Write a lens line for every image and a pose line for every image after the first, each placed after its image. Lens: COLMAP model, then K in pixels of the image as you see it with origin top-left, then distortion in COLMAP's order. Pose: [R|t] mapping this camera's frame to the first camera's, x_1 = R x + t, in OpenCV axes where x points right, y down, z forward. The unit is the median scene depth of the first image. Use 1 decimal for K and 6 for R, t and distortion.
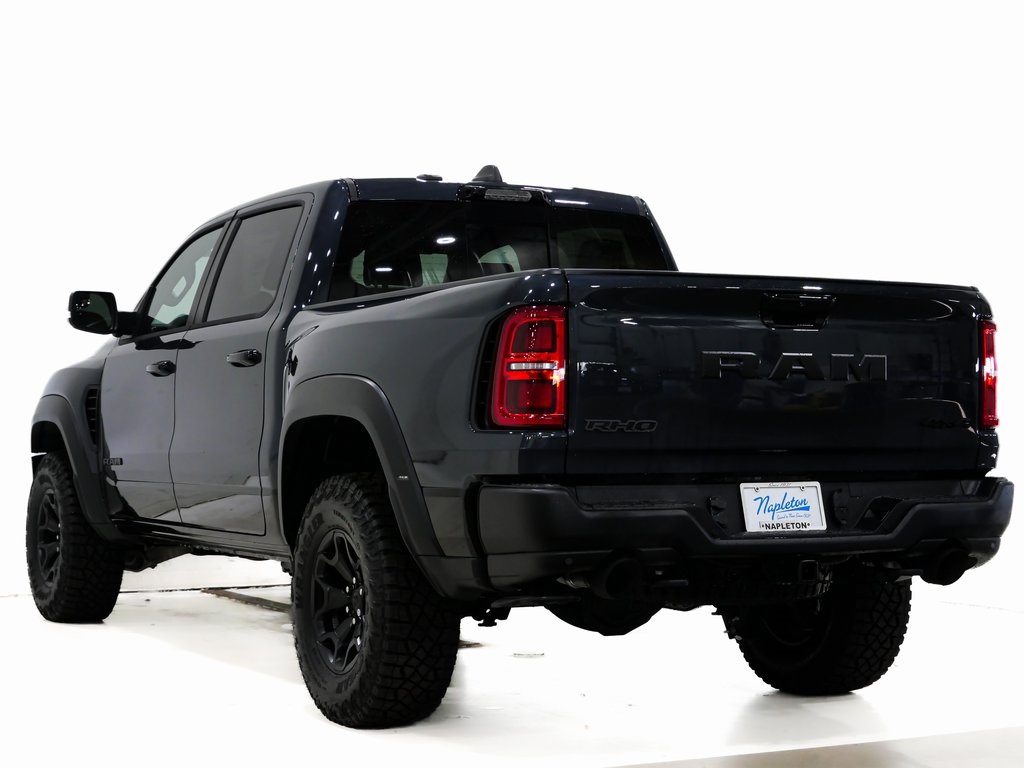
lens RADIAL K [[2034.3, 0, 512.7], [0, 2034.3, 383.4], [0, 0, 1]] dist [0.000157, 0.000000]
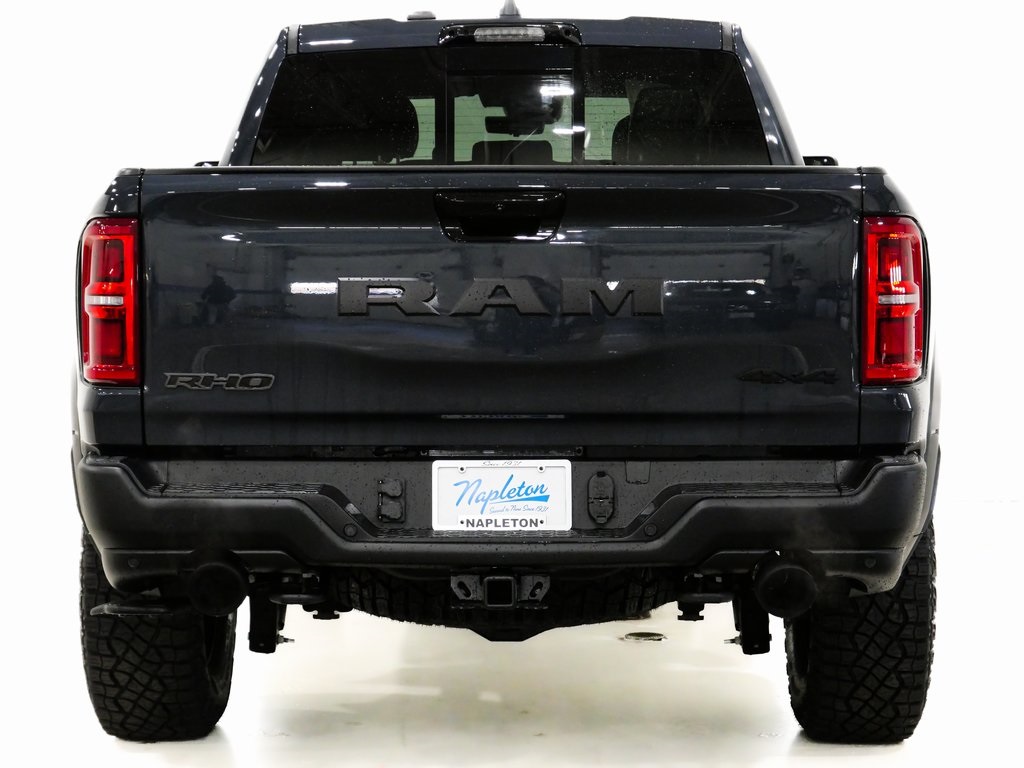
lens RADIAL K [[2402.6, 0, 512.1], [0, 2402.6, 379.6], [0, 0, 1]] dist [-0.046358, 0.000000]
pose [[0.877897, 0.026430, -0.478119, 0.528466], [0.011346, 0.997047, 0.075948, -0.041748], [0.478715, -0.072099, 0.875005, 0.279644]]
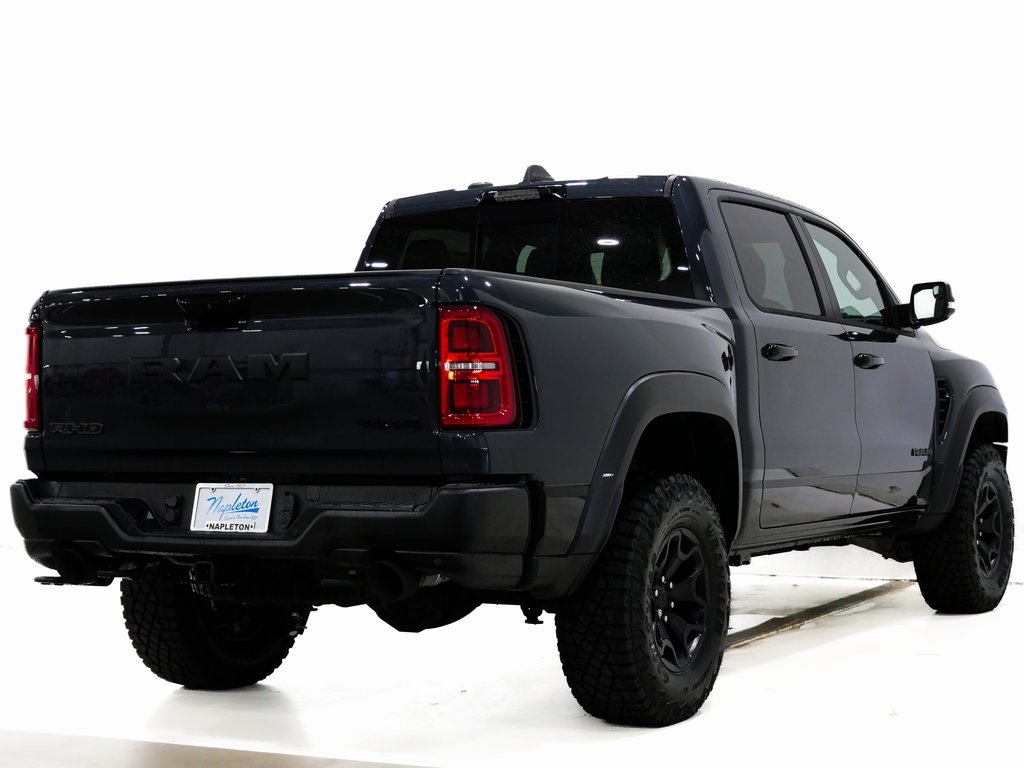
lens RADIAL K [[1939.2, 0, 510.3], [0, 1939.2, 389.6], [0, 0, 1]] dist [-0.002363, 0.000000]
pose [[0.531798, -0.016248, -0.846715, 1.015896], [0.025960, 0.999659, -0.002878, 0.008519], [0.846473, -0.020451, 0.532038, 0.604885]]
